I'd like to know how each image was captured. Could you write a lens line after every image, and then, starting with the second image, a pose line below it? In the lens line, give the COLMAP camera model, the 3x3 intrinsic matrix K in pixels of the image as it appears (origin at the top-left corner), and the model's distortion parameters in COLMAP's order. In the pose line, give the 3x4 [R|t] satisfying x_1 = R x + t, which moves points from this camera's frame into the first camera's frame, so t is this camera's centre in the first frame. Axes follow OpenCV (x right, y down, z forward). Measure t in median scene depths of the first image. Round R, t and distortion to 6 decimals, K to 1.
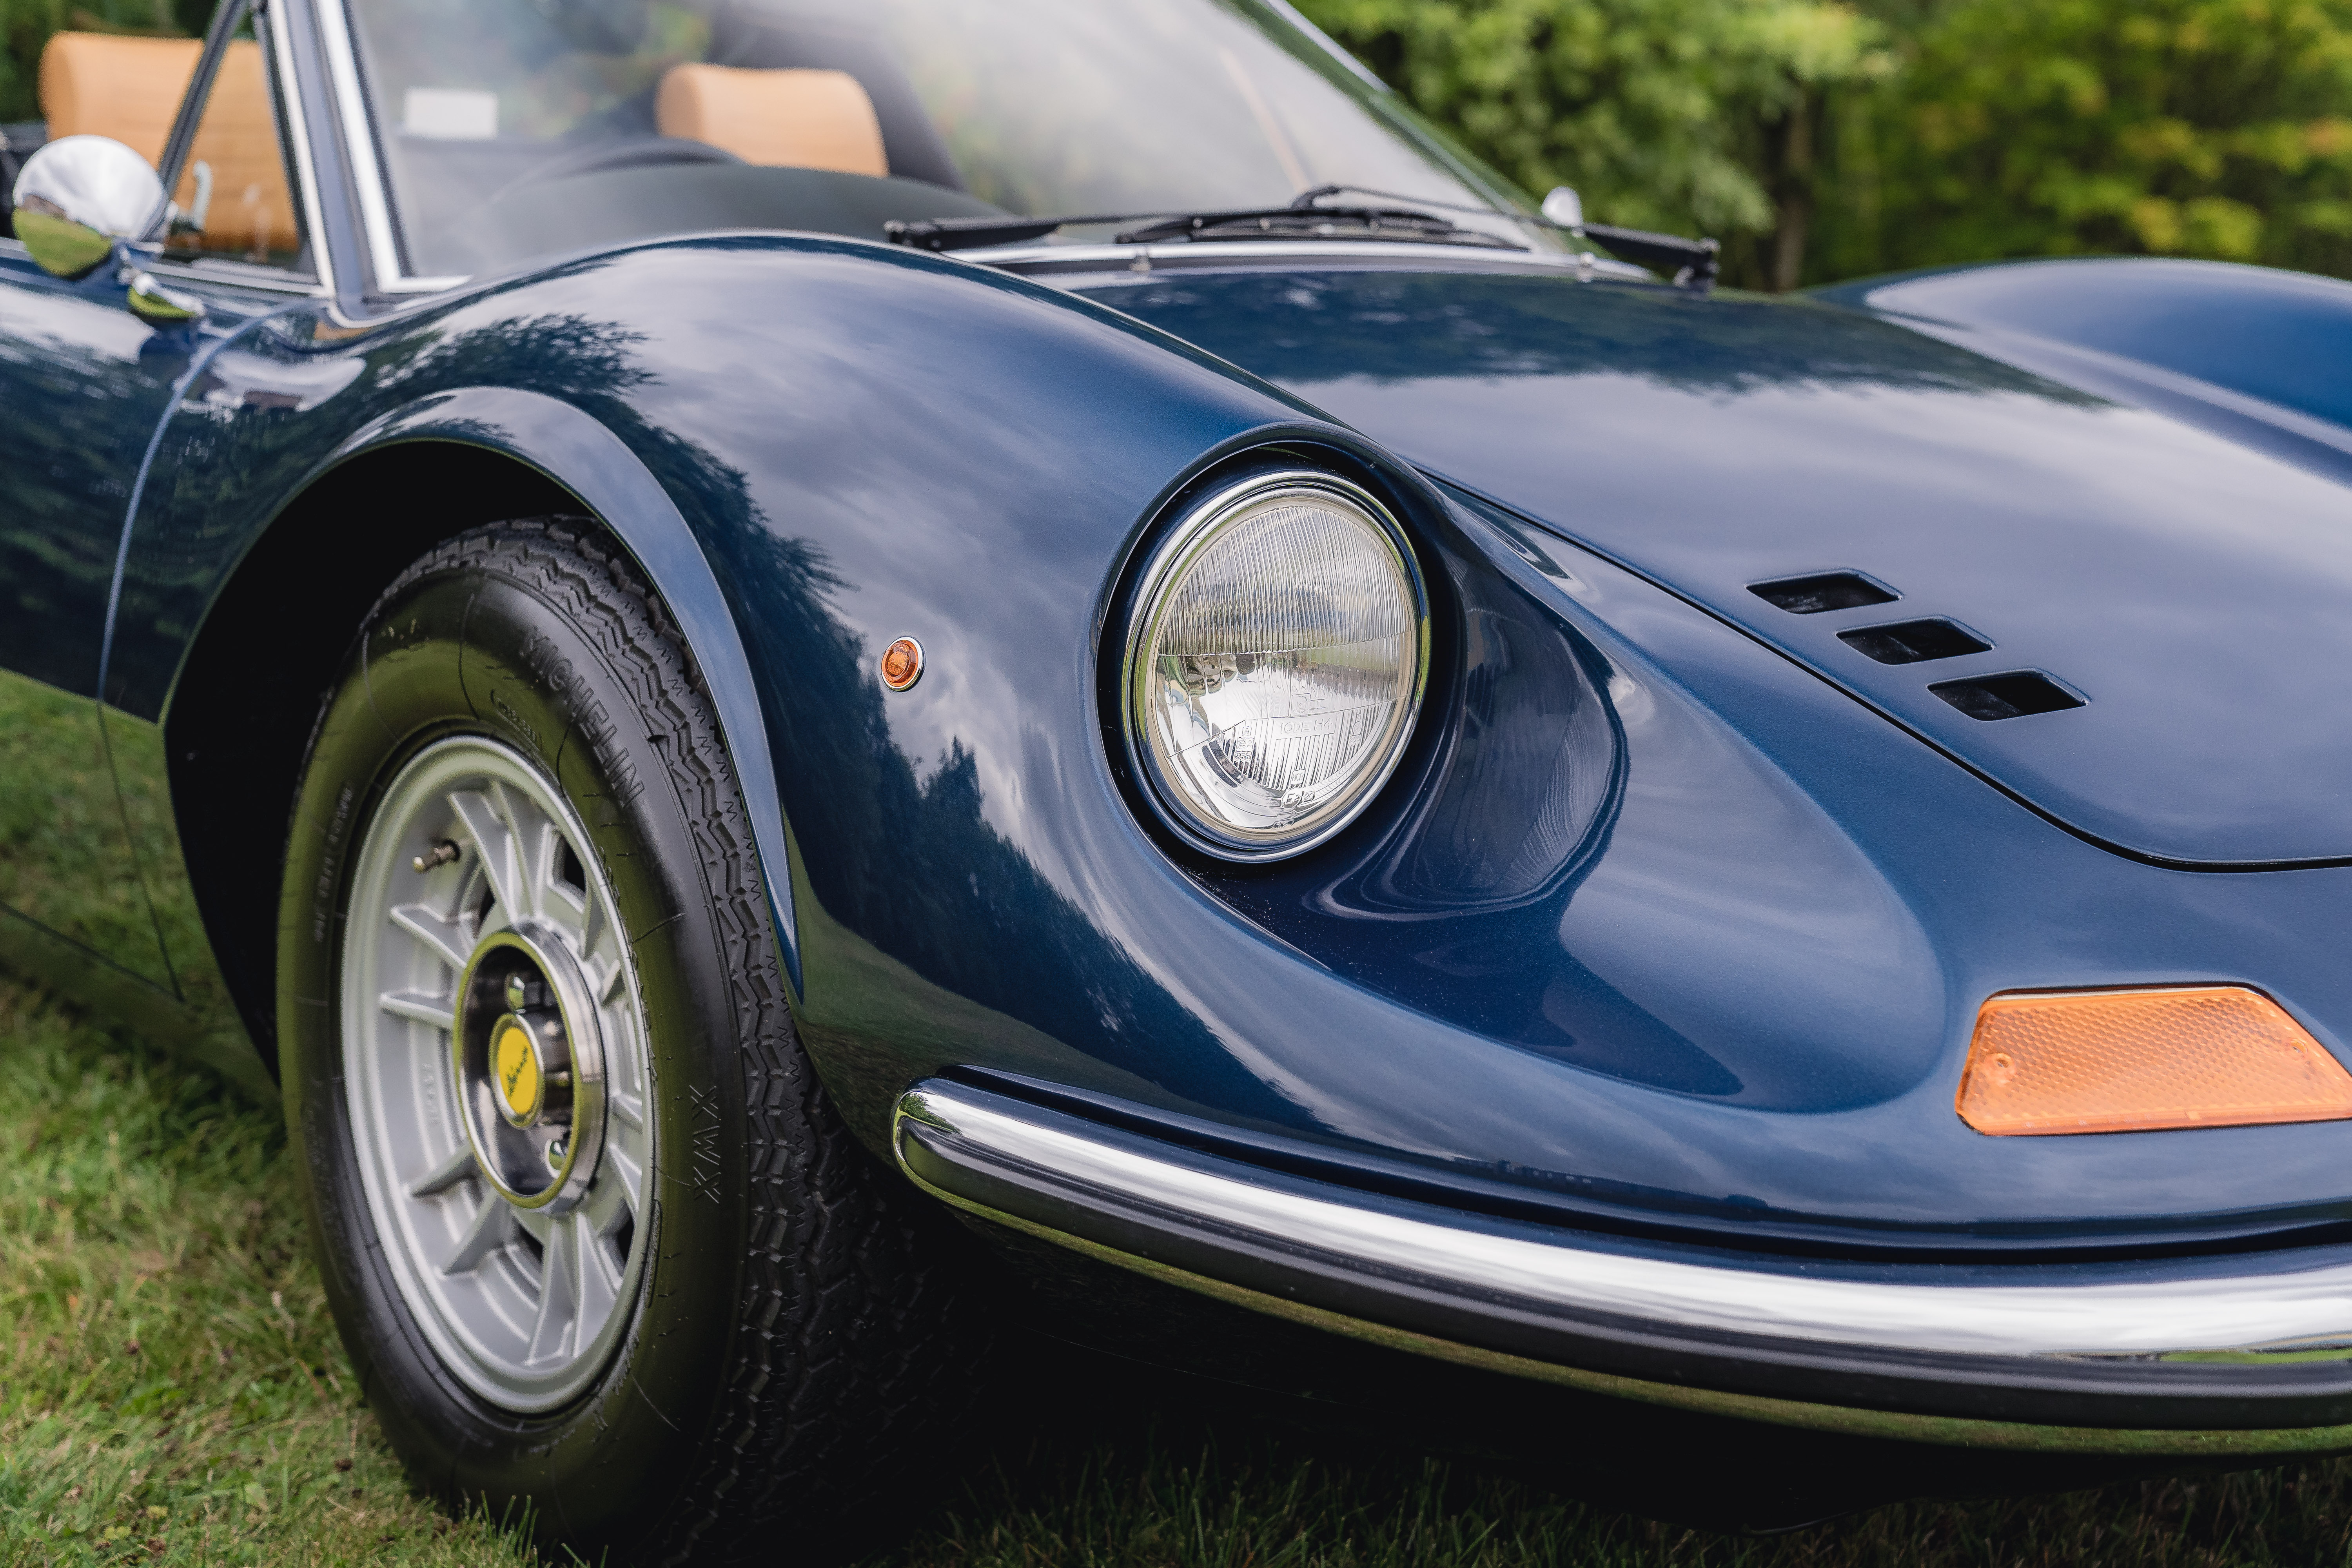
lens RADIAL K [[3280.2, 0, 1176.0], [0, 3280.2, 784.0], [0, 0, 1]] dist [0.071182, 0.010249]
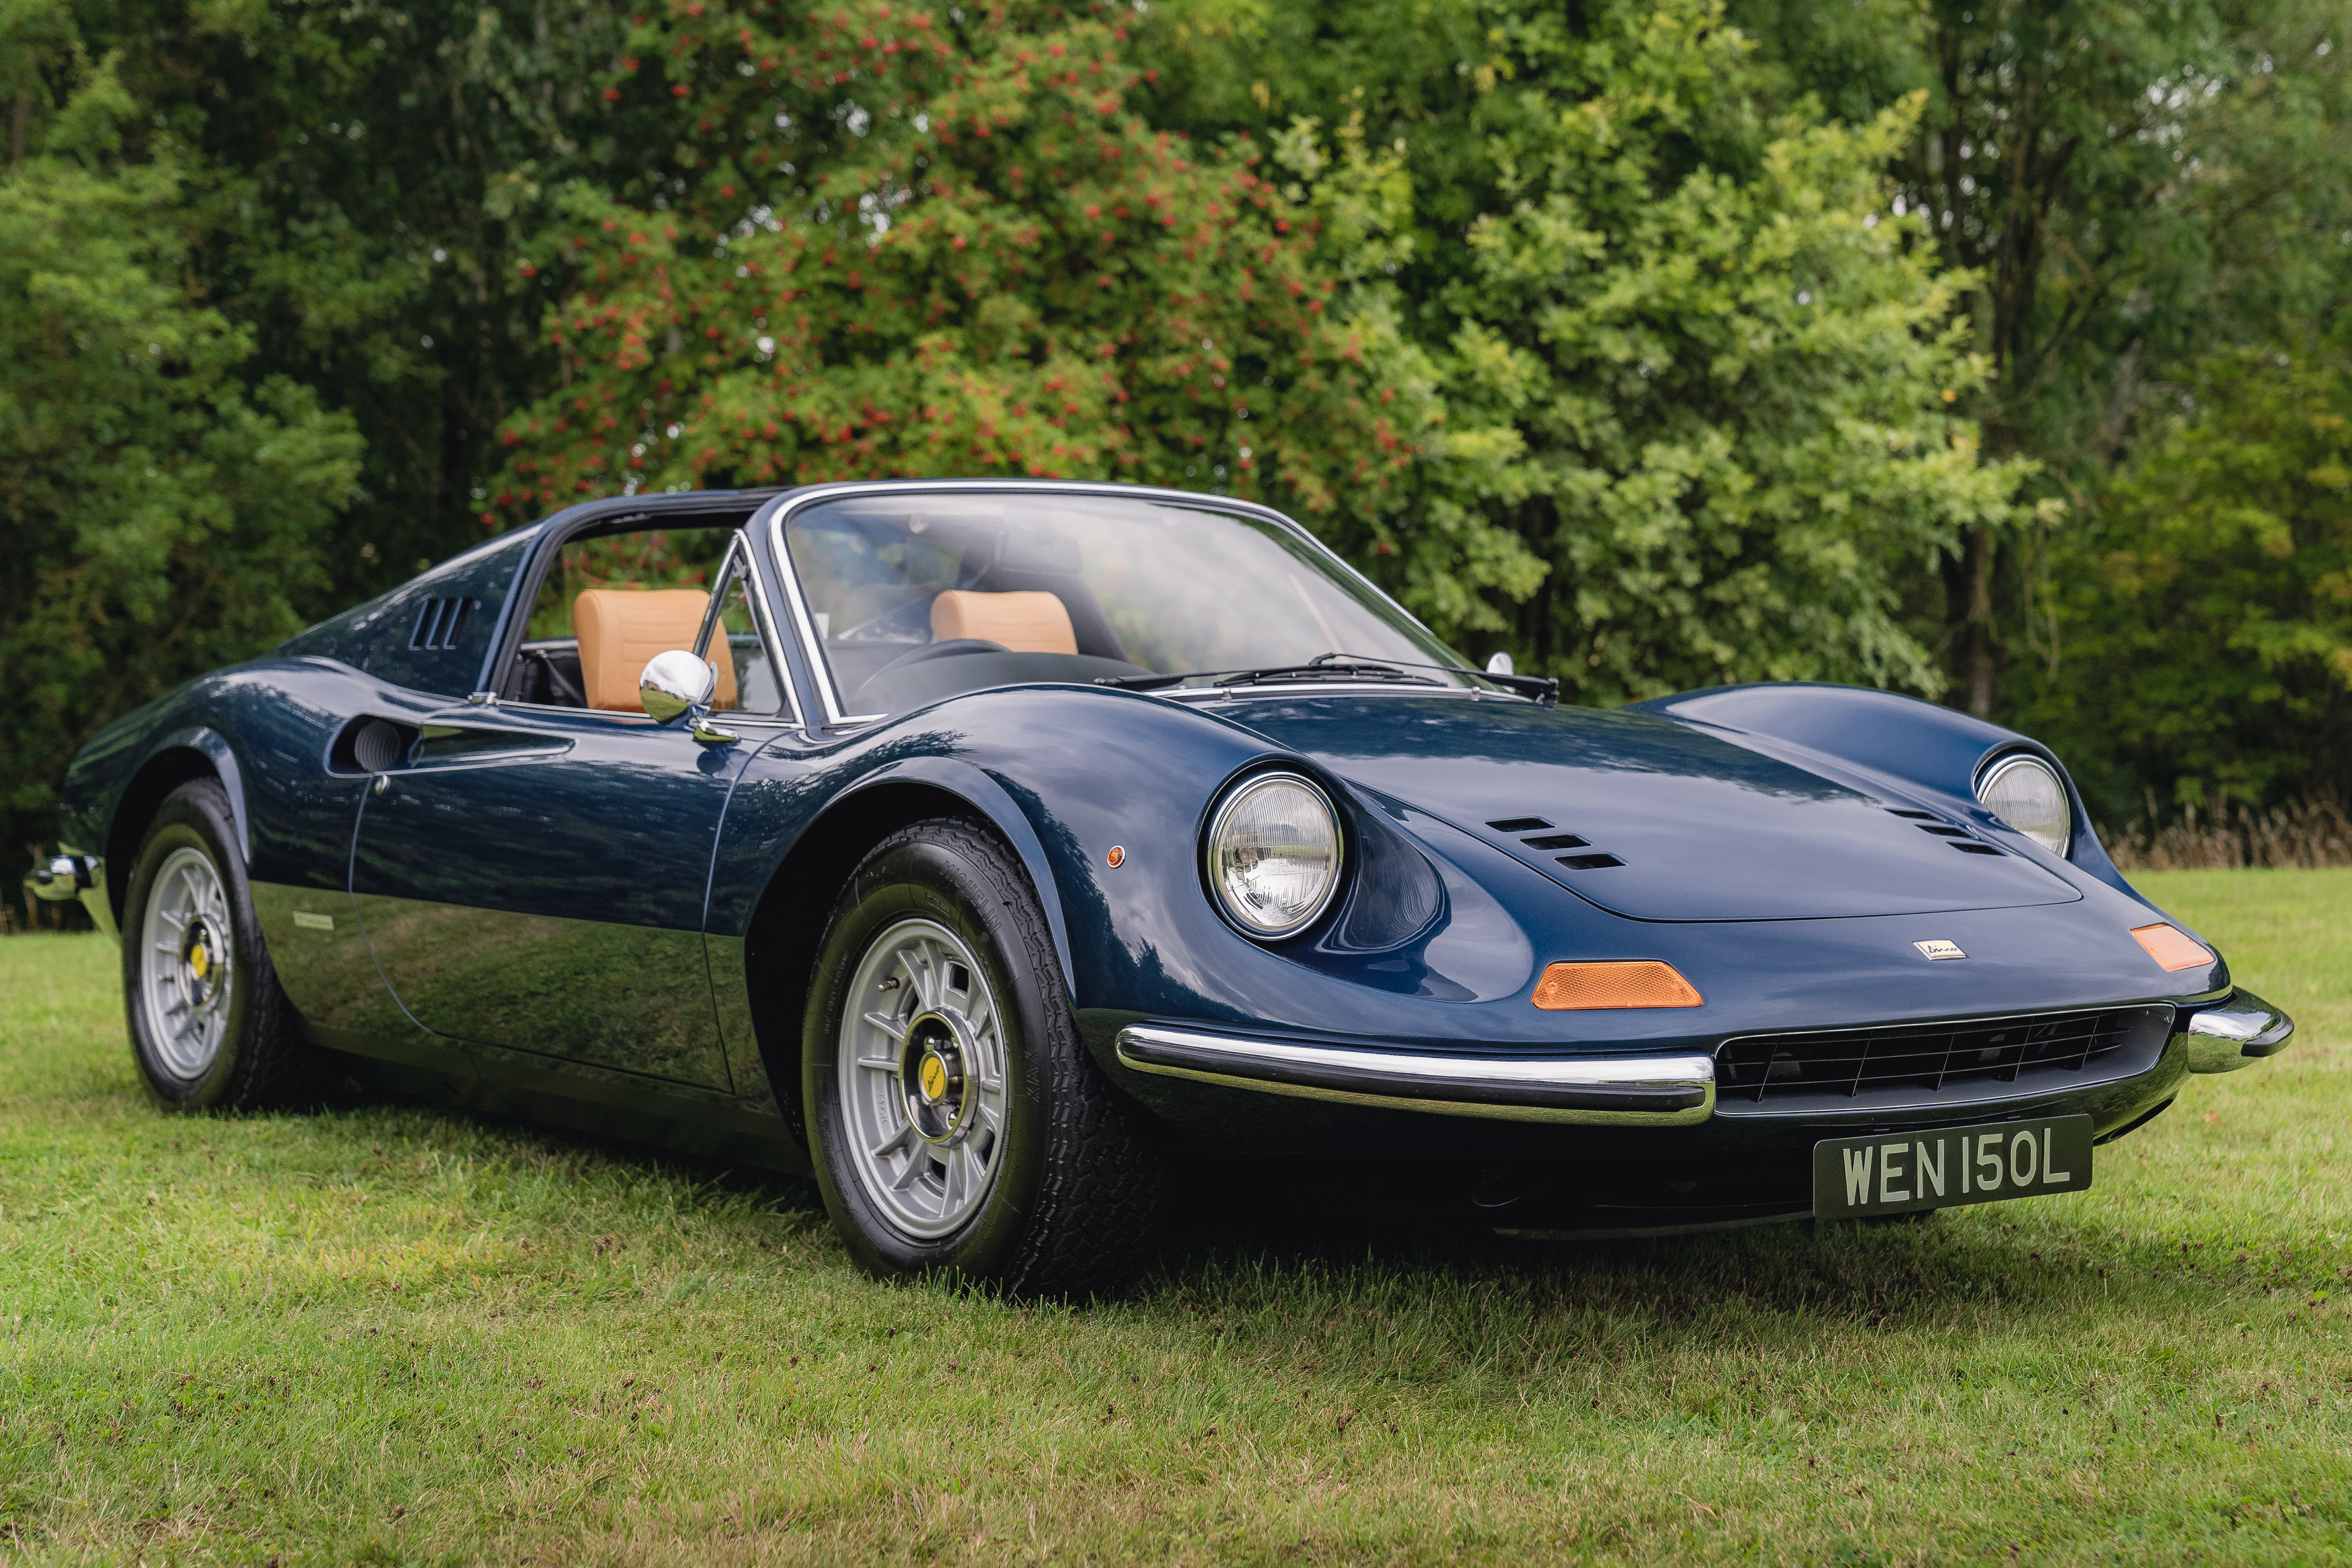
lens RADIAL K [[3919.4, 0, 1176.0], [0, 3919.4, 784.0], [0, 0, 1]] dist [0.050734, 0.125257]
pose [[0.998515, -0.028013, -0.046728, 0.075425], [0.020822, 0.988792, -0.147842, 0.266094], [0.050346, 0.146649, 0.987907, -1.452015]]
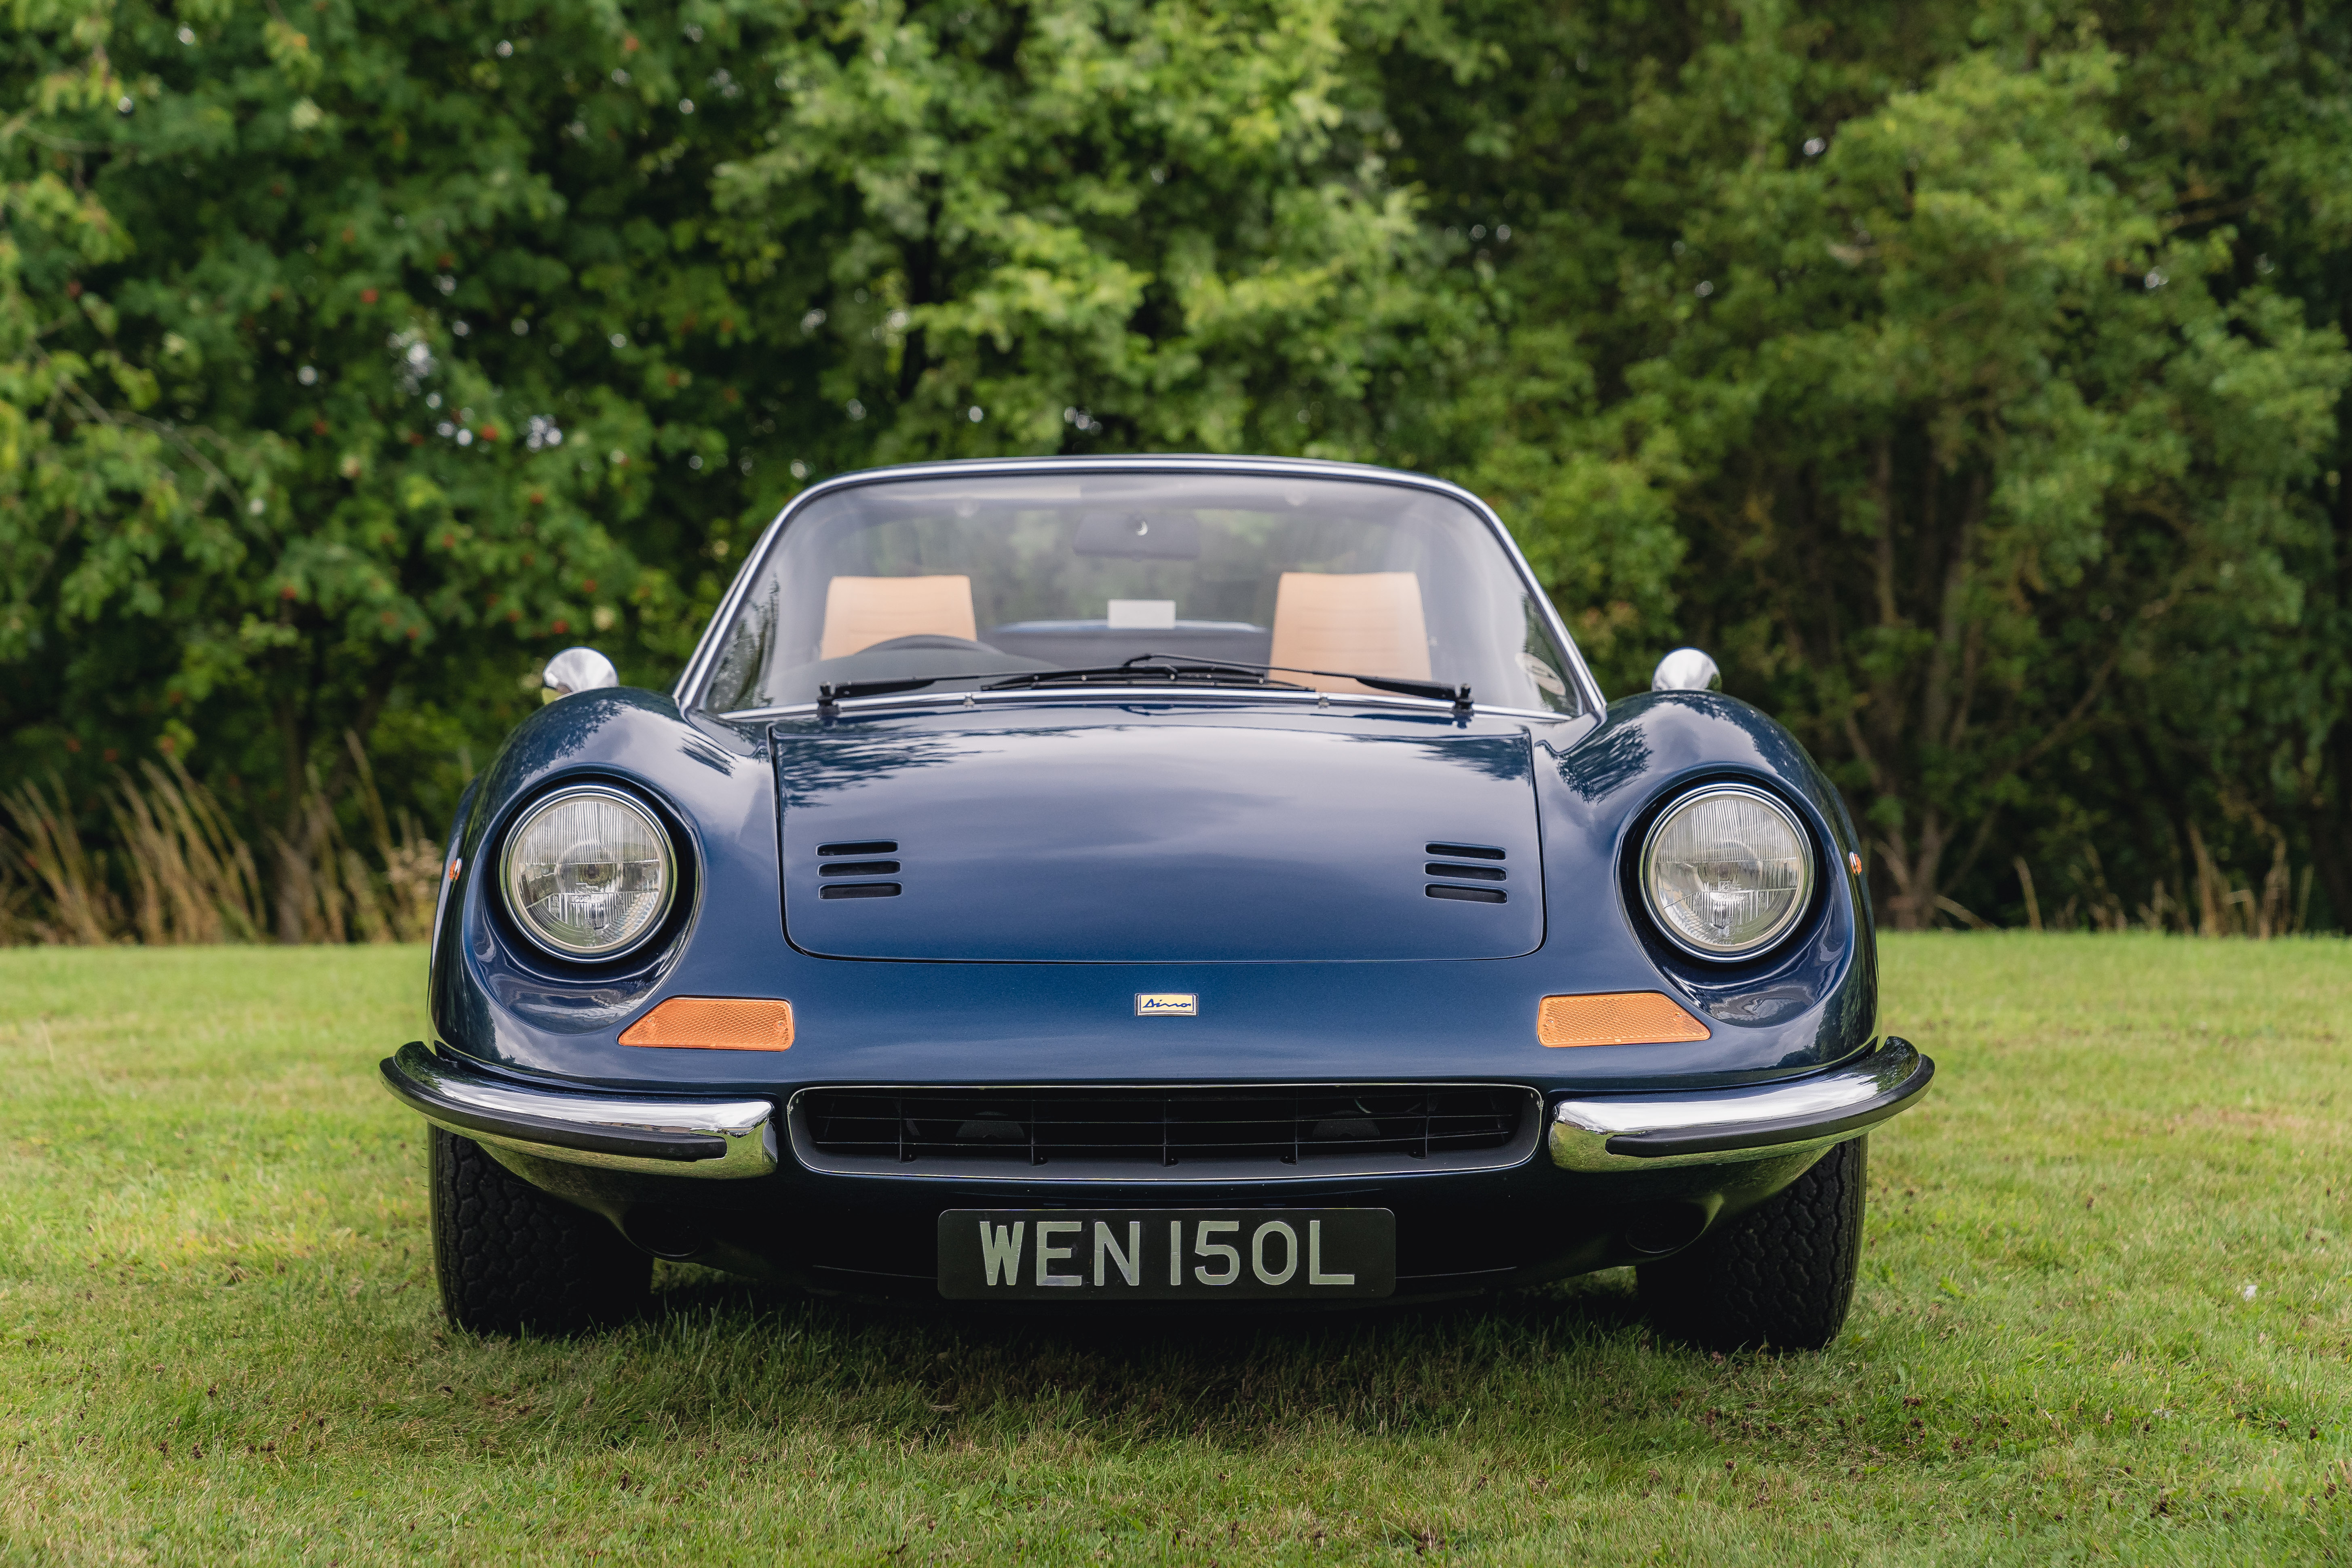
lens RADIAL K [[4829.8, 0, 1176.0], [0, 4829.8, 784.0], [0, 0, 1]] dist [-0.019585, 2.837680]
pose [[0.773416, -0.009223, -0.633832, 1.963160], [-0.088493, 0.988532, -0.122365, 0.221096], [0.627691, 0.150729, 0.763731, -1.038237]]
